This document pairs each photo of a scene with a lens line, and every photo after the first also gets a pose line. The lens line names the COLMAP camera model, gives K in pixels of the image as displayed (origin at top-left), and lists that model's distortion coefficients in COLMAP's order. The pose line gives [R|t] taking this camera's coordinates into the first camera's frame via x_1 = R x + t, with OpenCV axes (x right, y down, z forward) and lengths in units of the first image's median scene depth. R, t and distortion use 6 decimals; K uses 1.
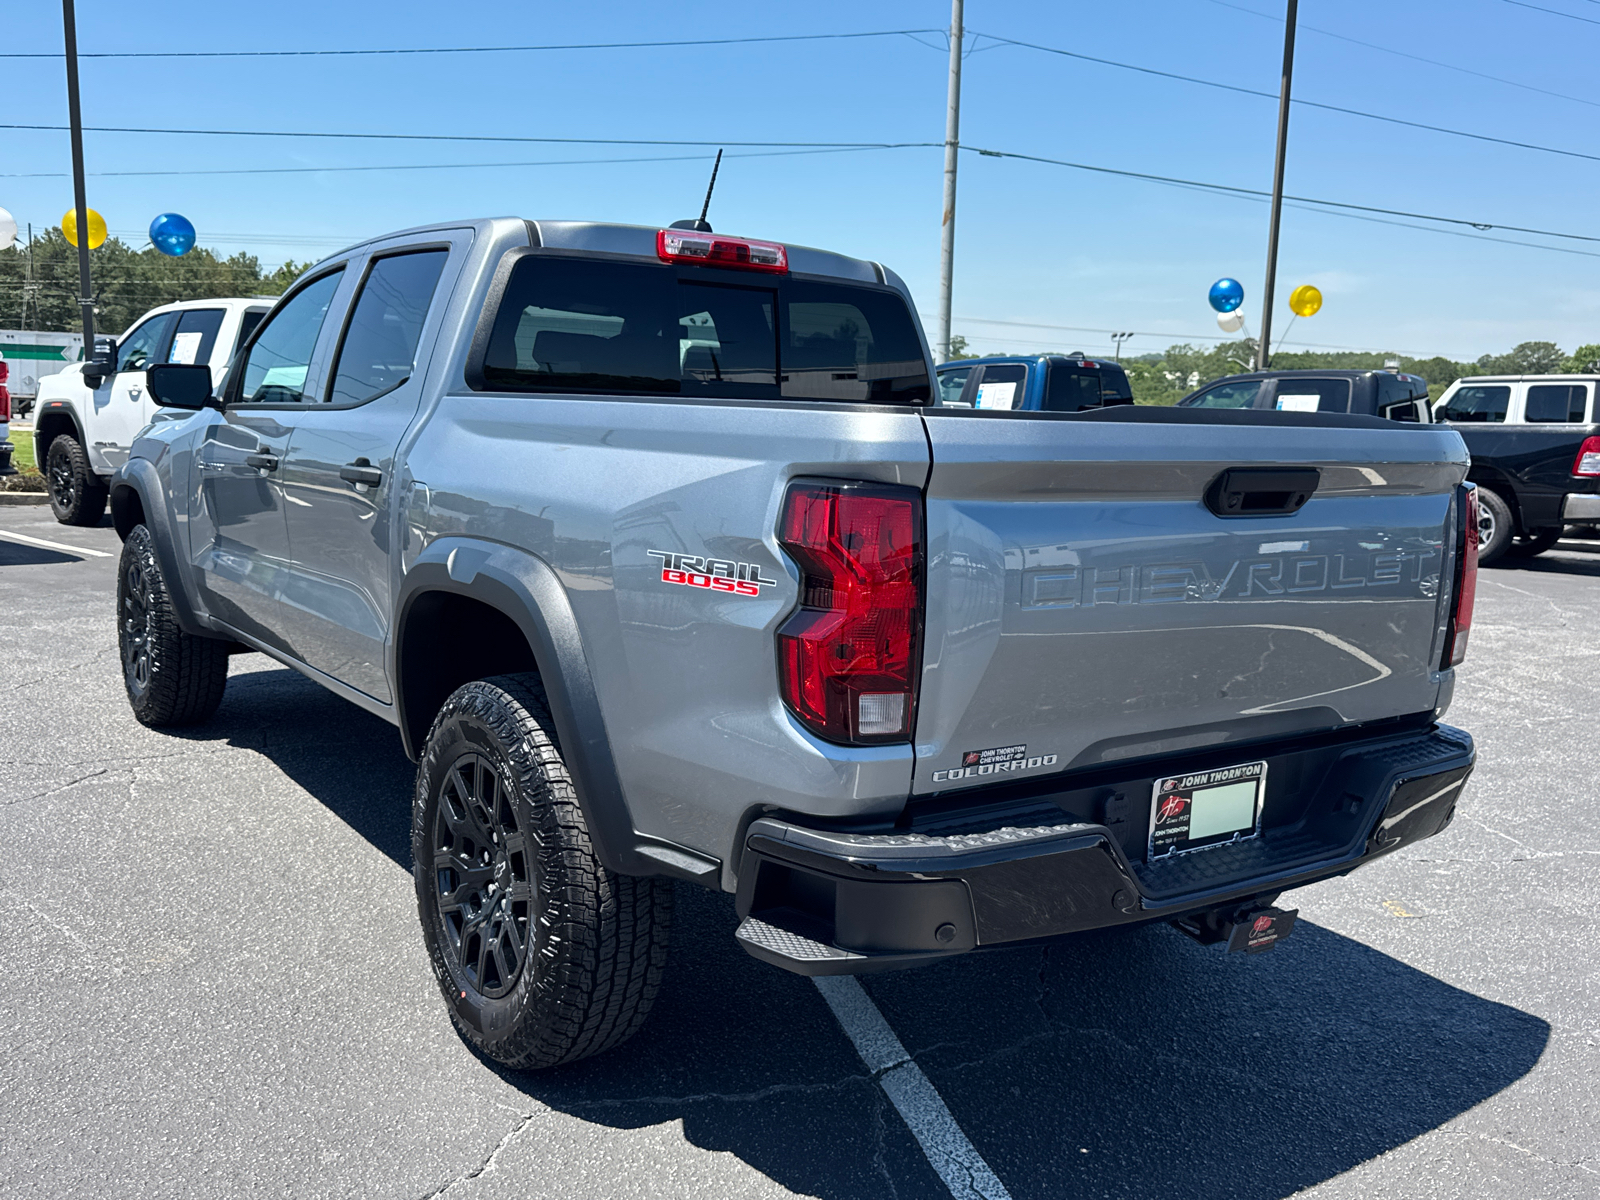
lens RADIAL K [[1412.8, 0, 807.4], [0, 1412.8, 592.6], [0, 0, 1]] dist [0.133067, -0.191344]
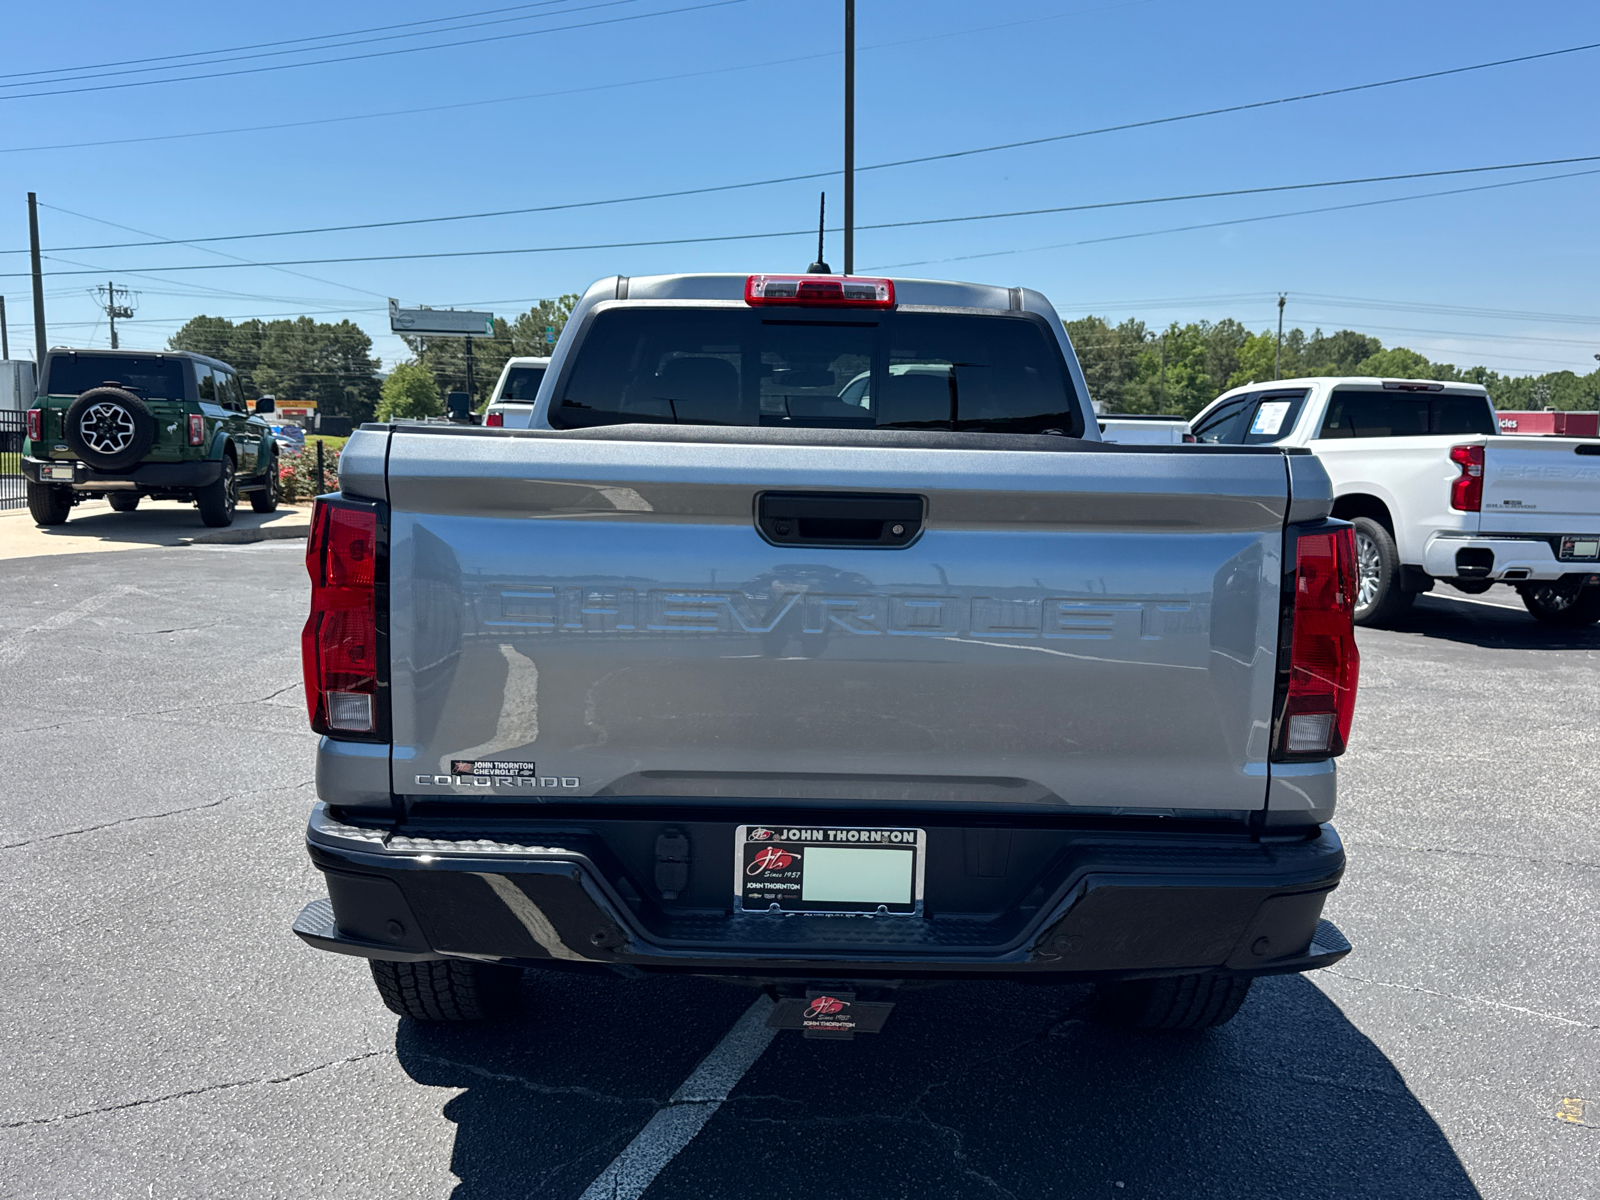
lens RADIAL K [[1412.8, 0, 807.4], [0, 1412.8, 592.6], [0, 0, 1]] dist [0.133067, -0.191344]
pose [[0.824291, 0.048551, -0.564081, 0.774966], [-0.069849, 0.997426, -0.016222, -0.008575], [0.561841, 0.052772, 0.825560, 0.243451]]
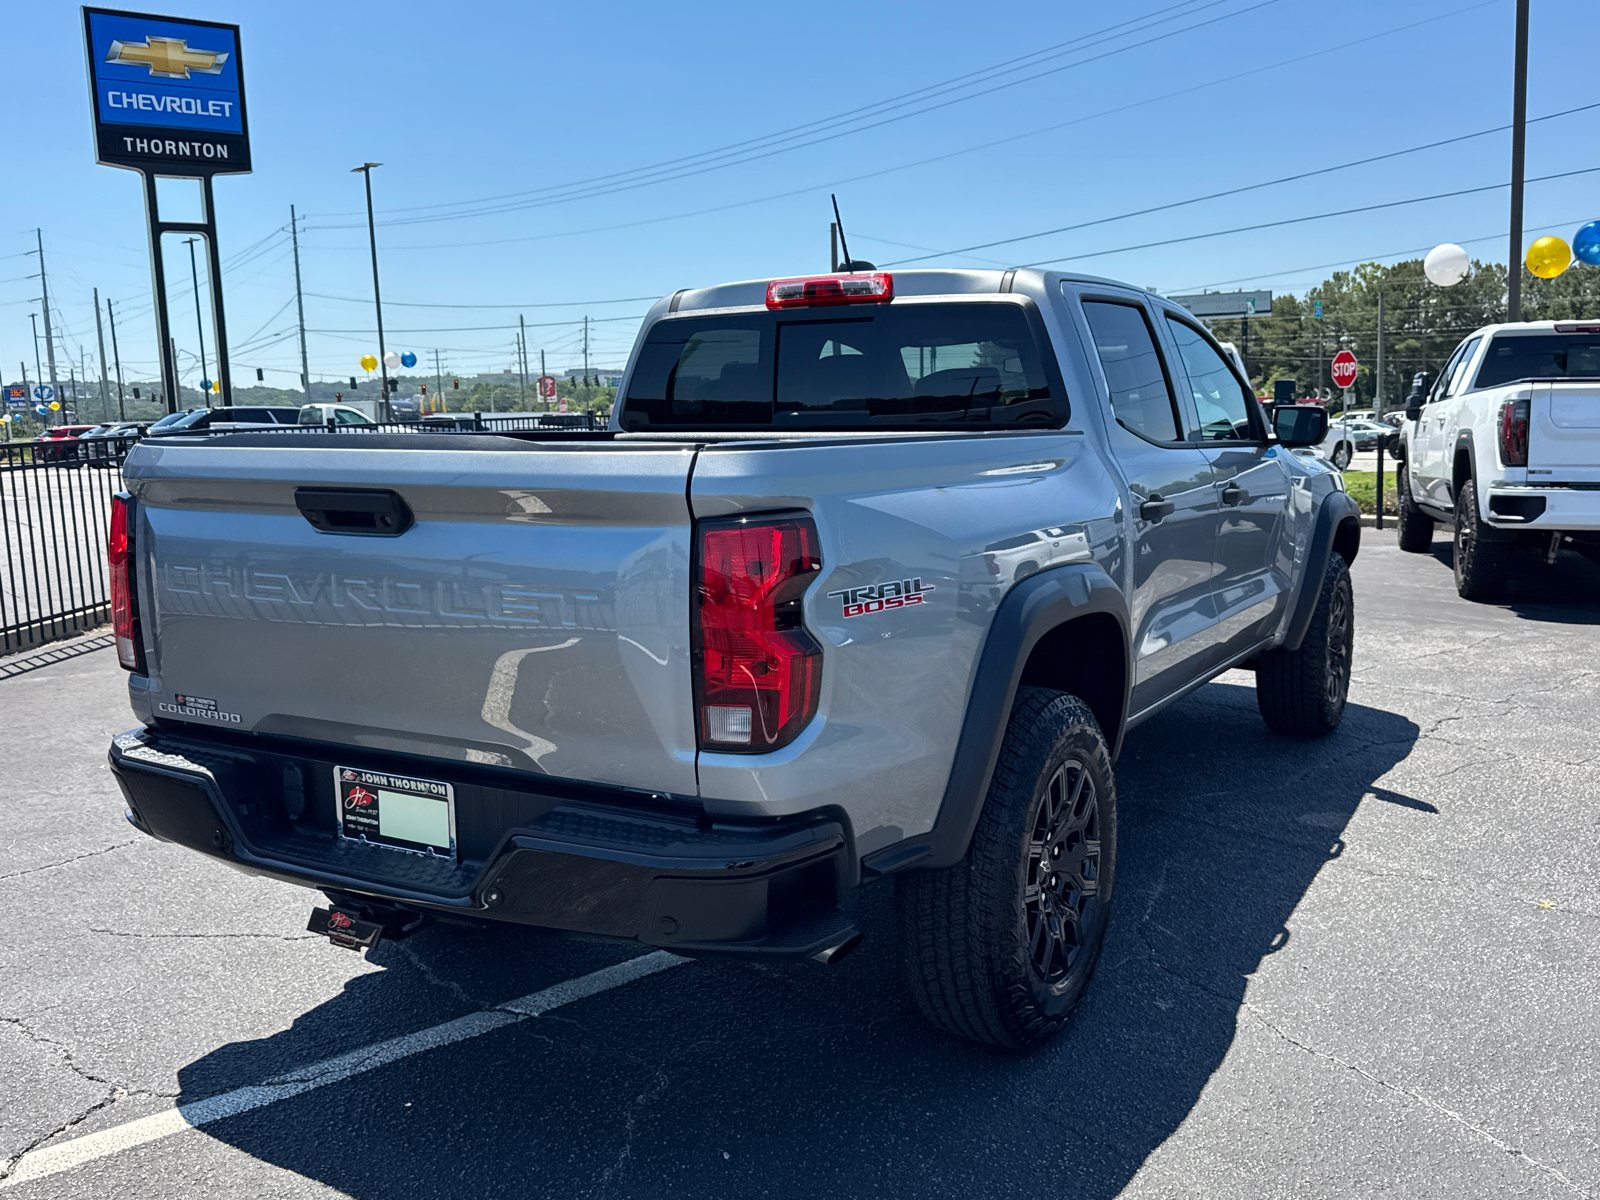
lens RADIAL K [[1412.8, 0, 807.4], [0, 1412.8, 592.6], [0, 0, 1]] dist [0.133067, -0.191344]
pose [[0.405357, 0.076845, -0.910923, 1.368063], [-0.096317, 0.994504, 0.041035, -0.083205], [0.909070, 0.071103, 0.410531, 0.840752]]
